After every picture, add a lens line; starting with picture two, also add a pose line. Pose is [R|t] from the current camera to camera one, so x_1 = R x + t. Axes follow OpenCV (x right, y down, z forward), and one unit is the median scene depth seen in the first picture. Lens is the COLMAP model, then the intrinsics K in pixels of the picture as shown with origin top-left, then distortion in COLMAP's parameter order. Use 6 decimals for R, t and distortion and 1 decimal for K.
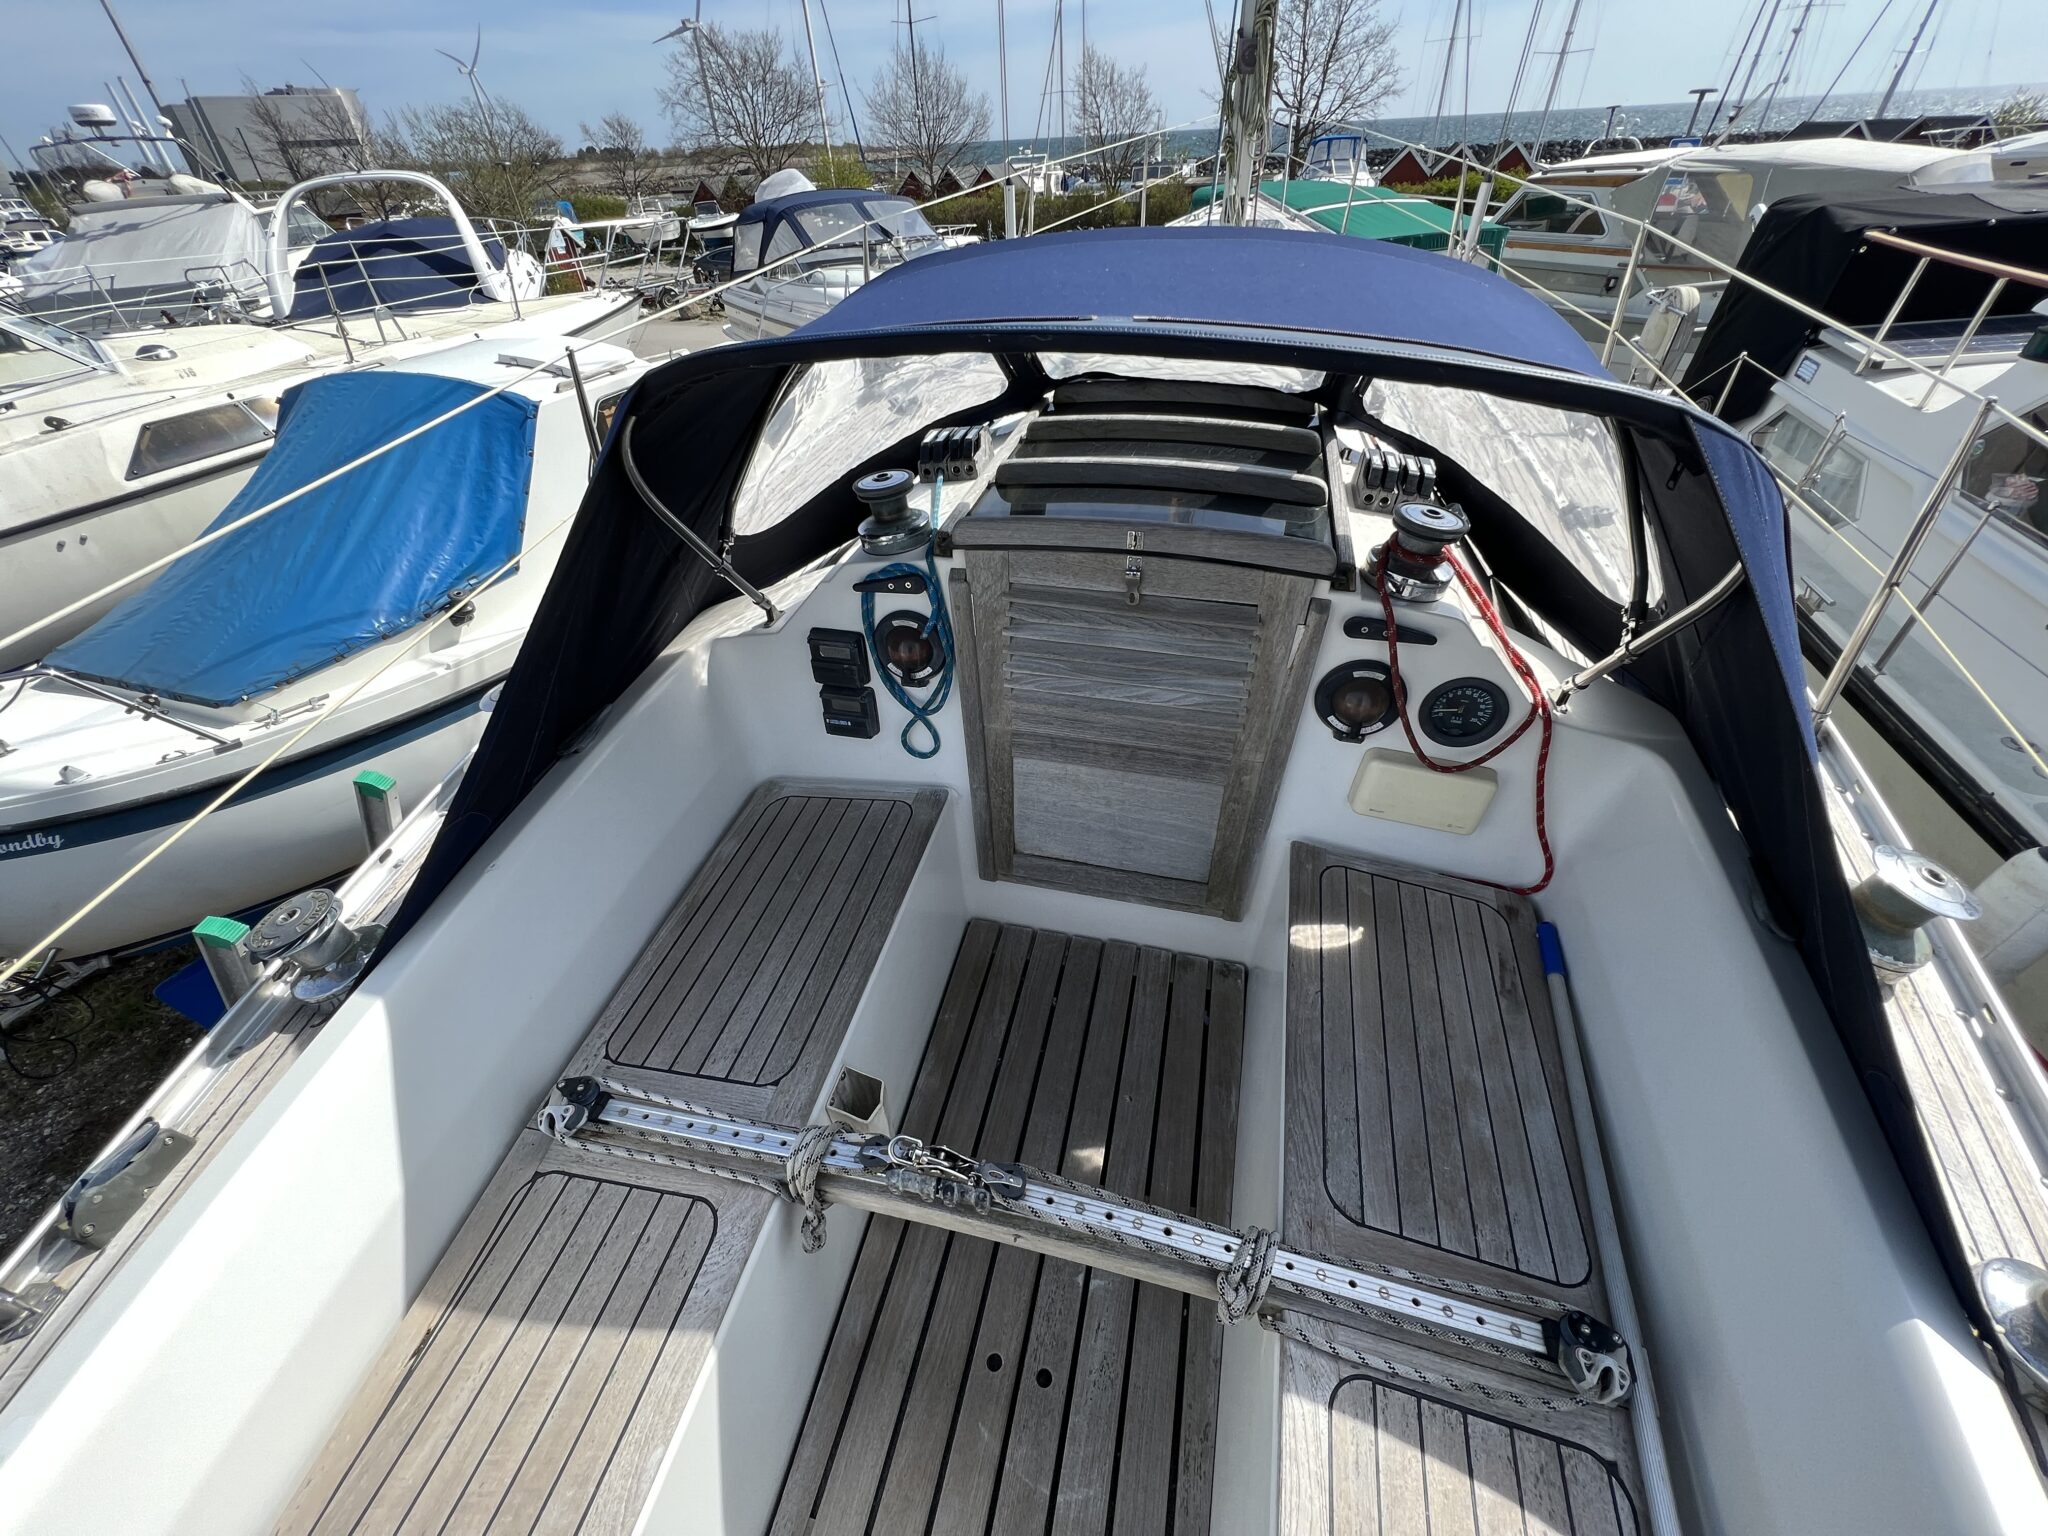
lens RADIAL K [[817.7, 0, 1020.2], [0, 817.7, 761.2], [0, 0, 1]] dist [-0.002824, -0.000085]
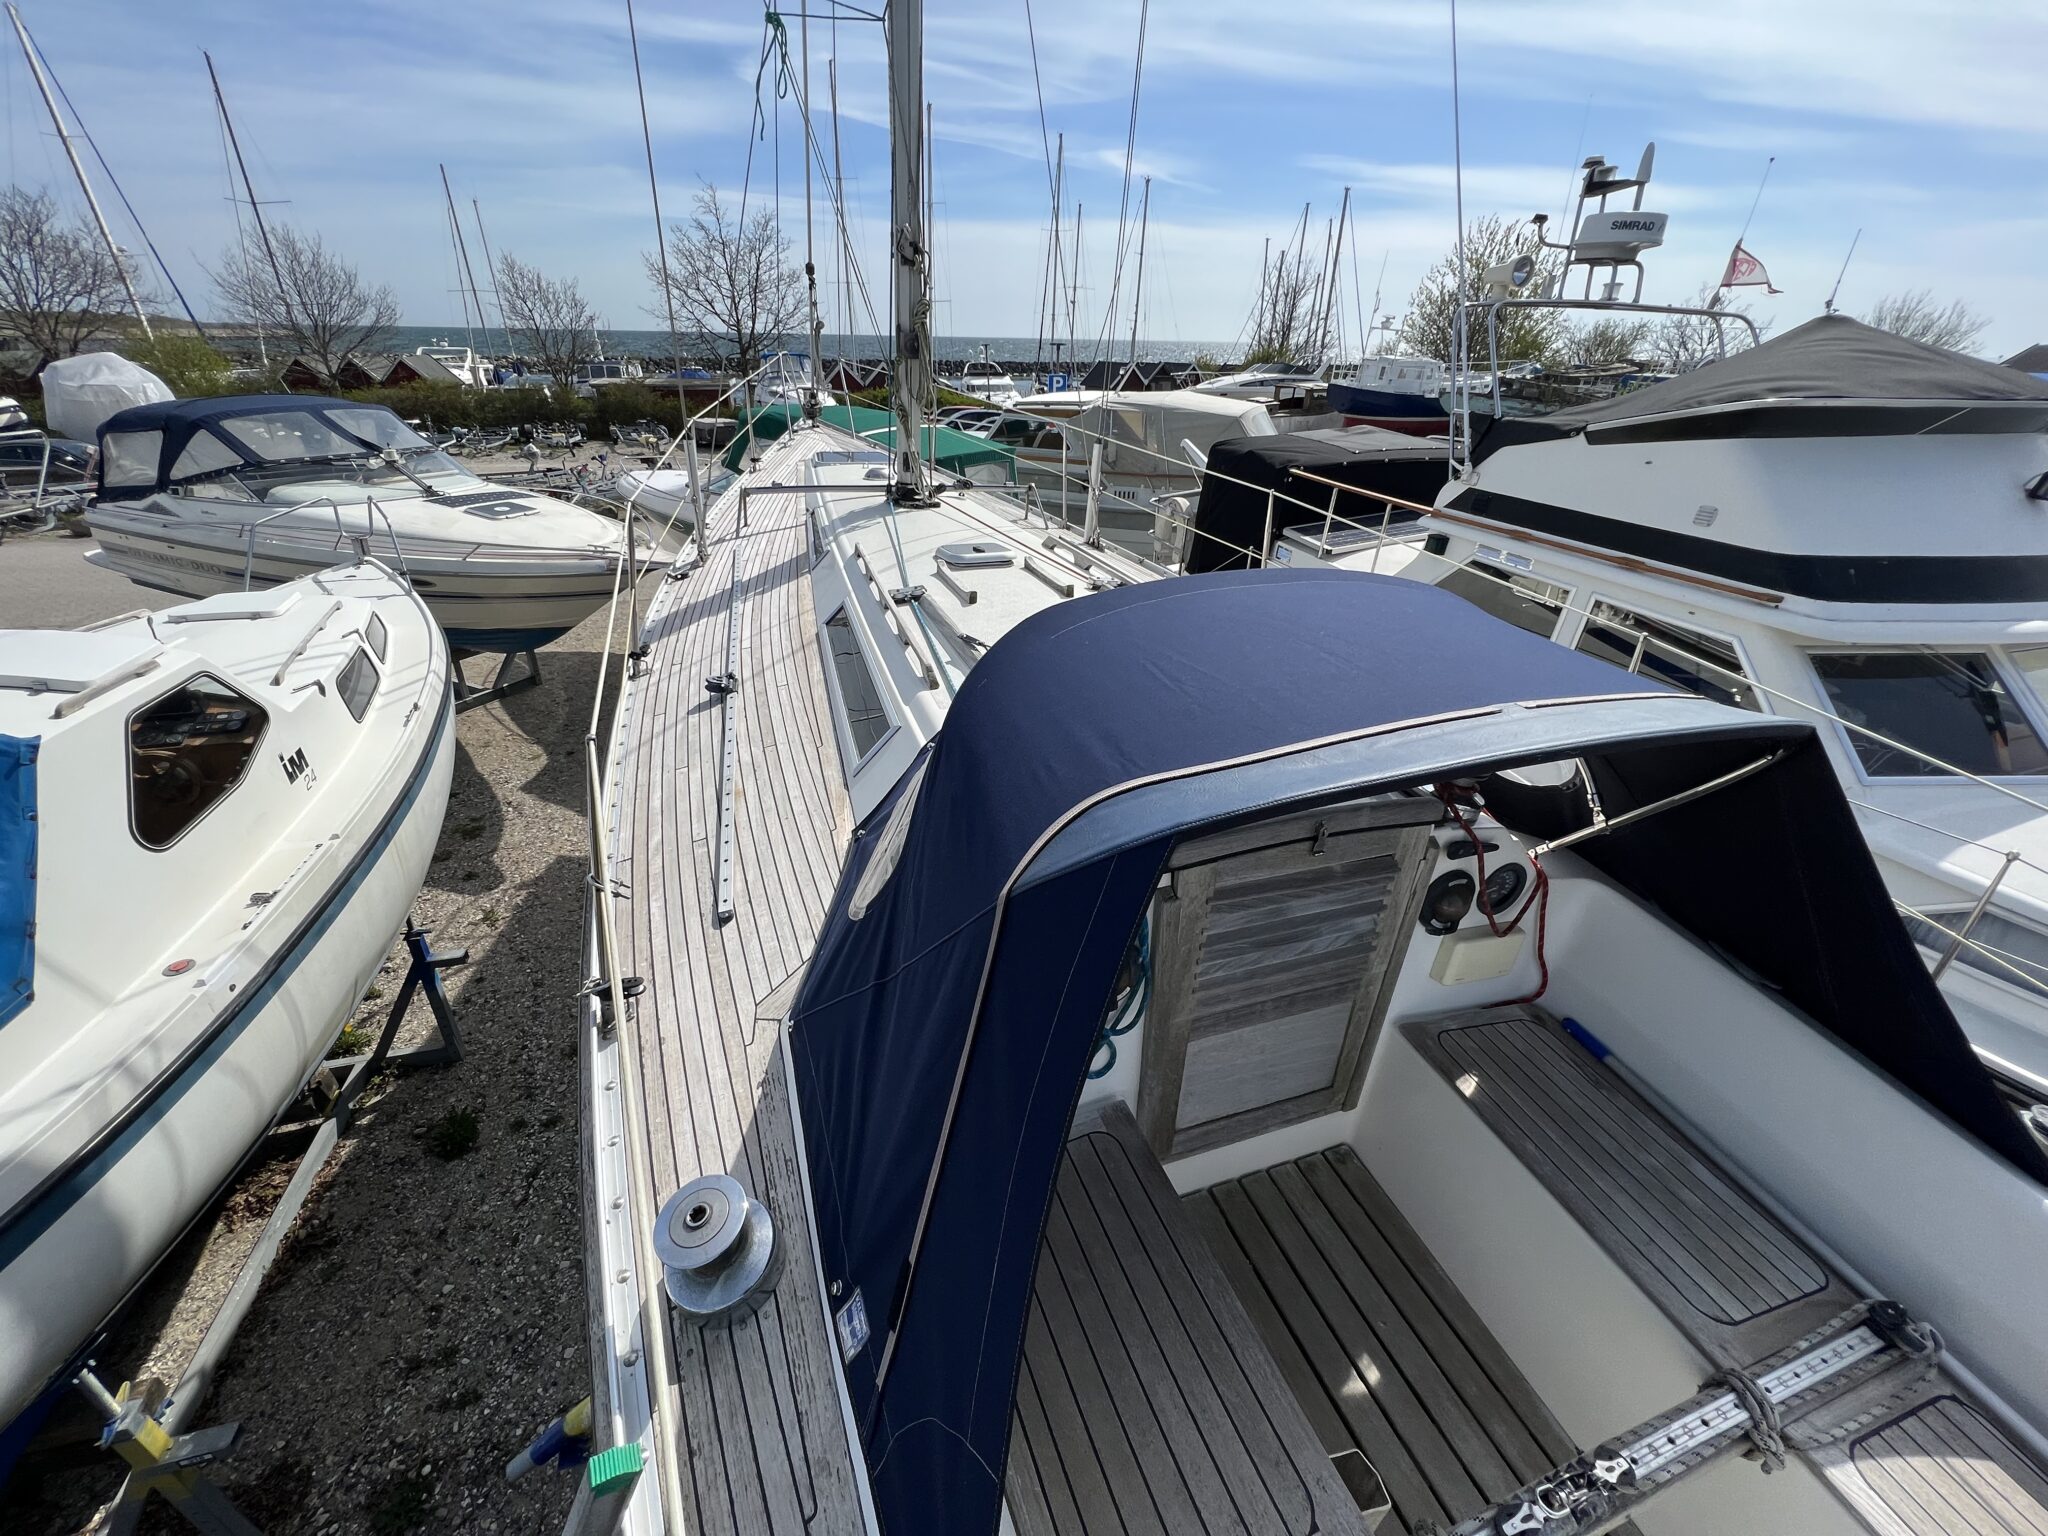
lens RADIAL K [[817.7, 0, 1020.2], [0, 817.7, 761.2], [0, 0, 1]] dist [-0.002824, -0.000085]
pose [[0.832340, -0.200606, 0.516689, -0.658370], [0.290206, 0.951943, -0.097902, -0.308704], [-0.472219, 0.231434, 0.850557, 0.164504]]
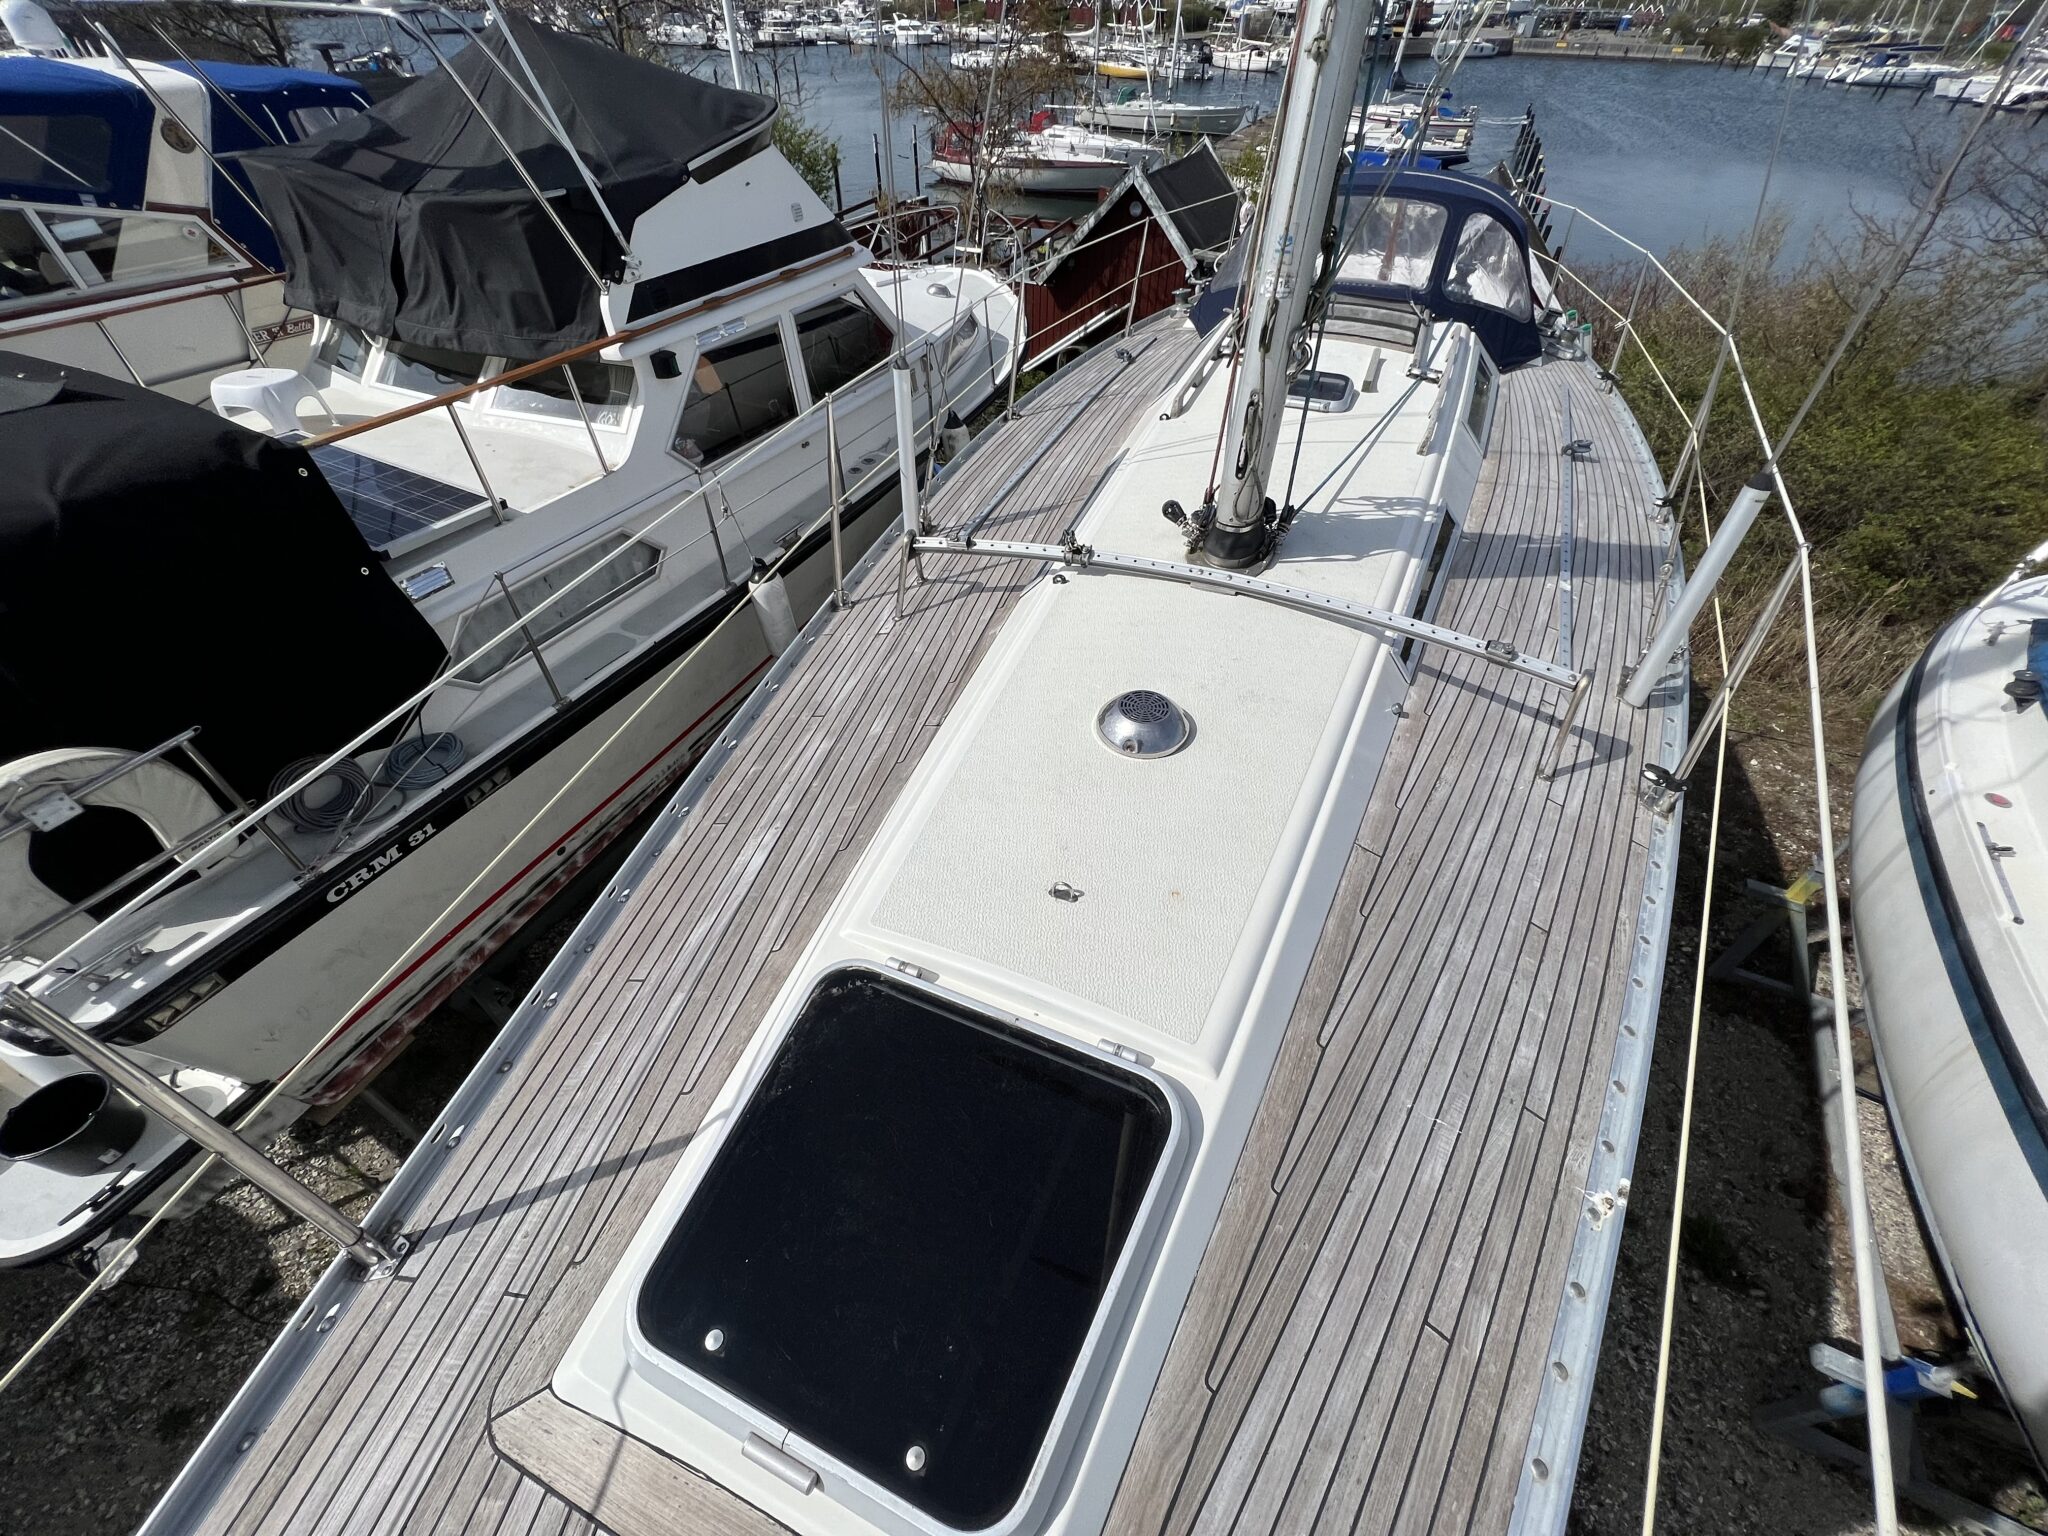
lens RADIAL K [[817.7, 0, 1020.2], [0, 817.7, 761.2], [0, 0, 1]] dist [-0.002824, -0.000085]
pose [[-0.981759, -0.102592, 0.160078, 0.694590], [0.142260, 0.162216, 0.976447, -2.880069], [-0.126143, 0.981408, -0.144662, 3.093360]]
